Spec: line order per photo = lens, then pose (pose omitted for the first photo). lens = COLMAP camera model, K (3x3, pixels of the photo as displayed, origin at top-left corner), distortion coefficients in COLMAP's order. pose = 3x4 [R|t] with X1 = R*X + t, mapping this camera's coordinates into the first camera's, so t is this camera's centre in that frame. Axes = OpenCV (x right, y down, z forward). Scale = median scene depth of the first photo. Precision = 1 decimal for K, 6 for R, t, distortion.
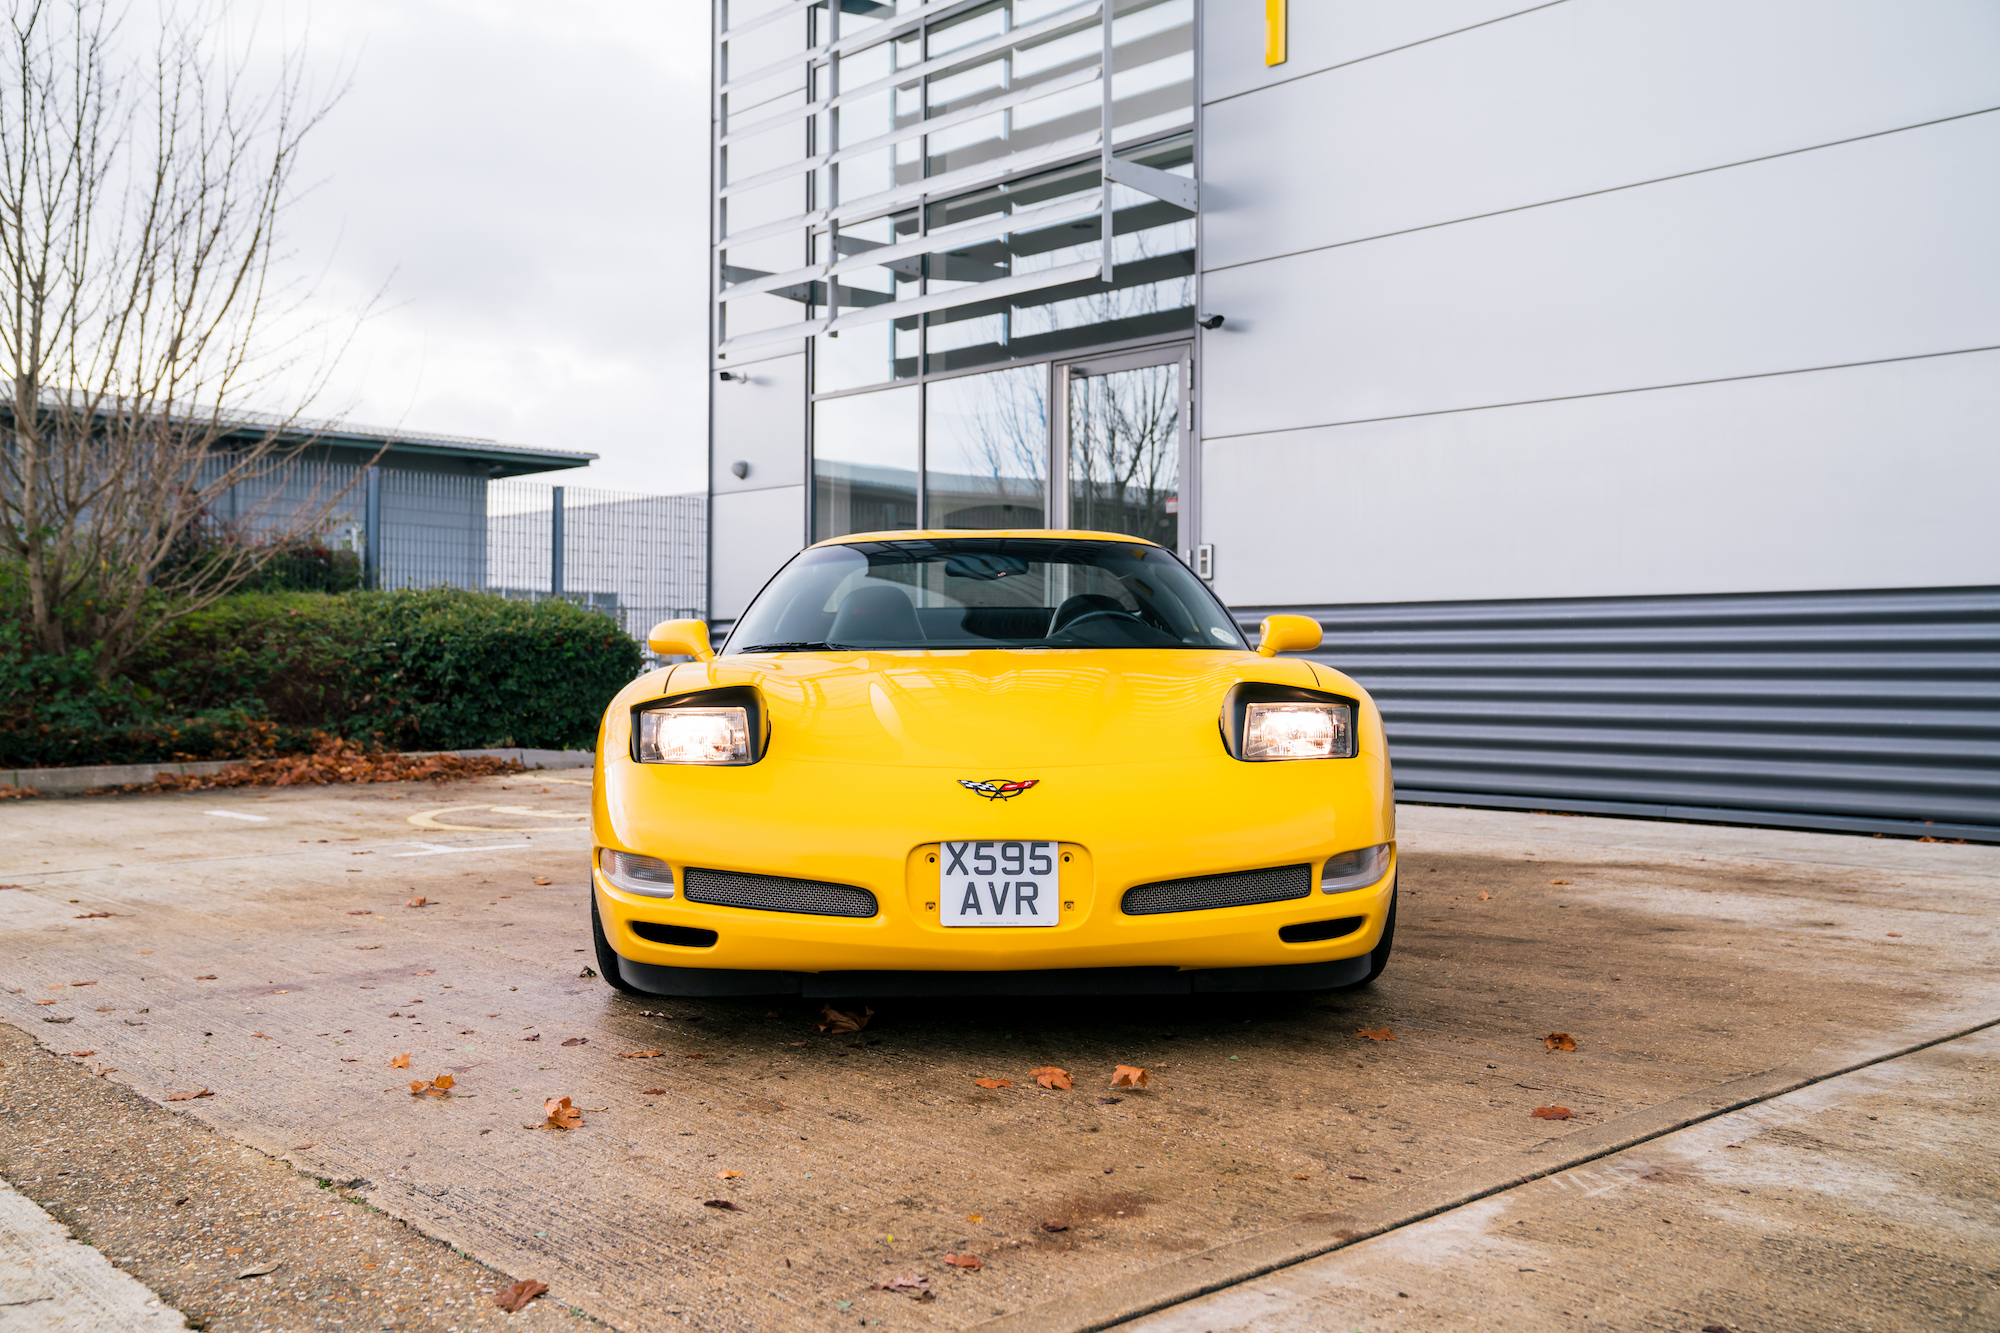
lens RADIAL K [[1918.8, 0, 995.6], [0, 1918.8, 637.5], [0, 0, 1]] dist [0.006344, 0.000000]
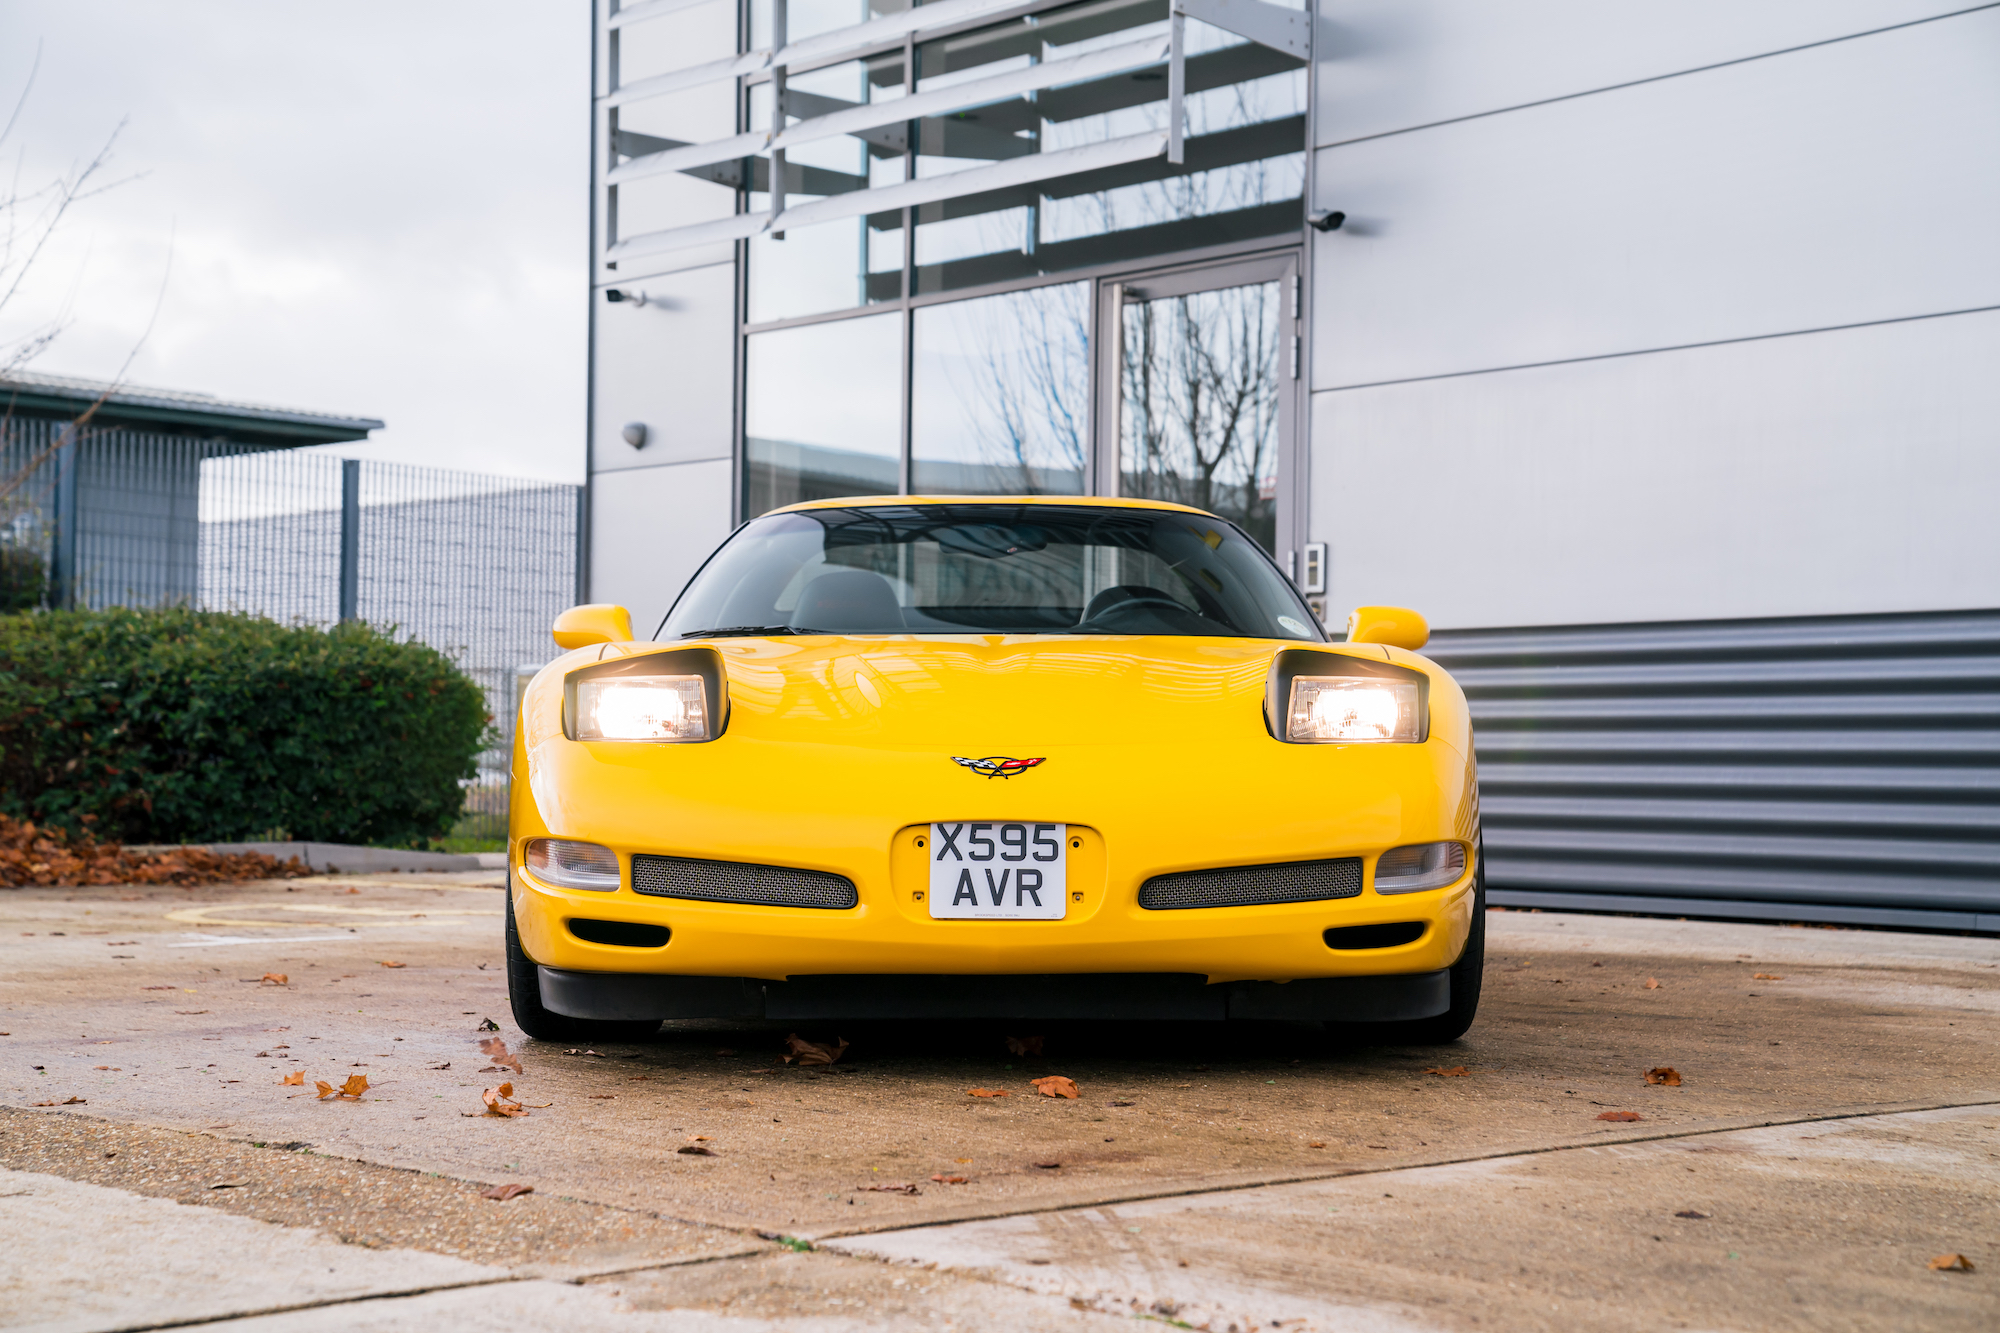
lens RADIAL K [[3348.1, 0, 989.5], [0, 3348.1, 649.3], [0, 0, 1]] dist [0.375146, 0.000000]
pose [[0.999899, 0.008543, -0.011355, 0.005578], [-0.008930, 0.999367, -0.034432, 0.030855], [0.011054, 0.034530, 0.999343, -0.200441]]
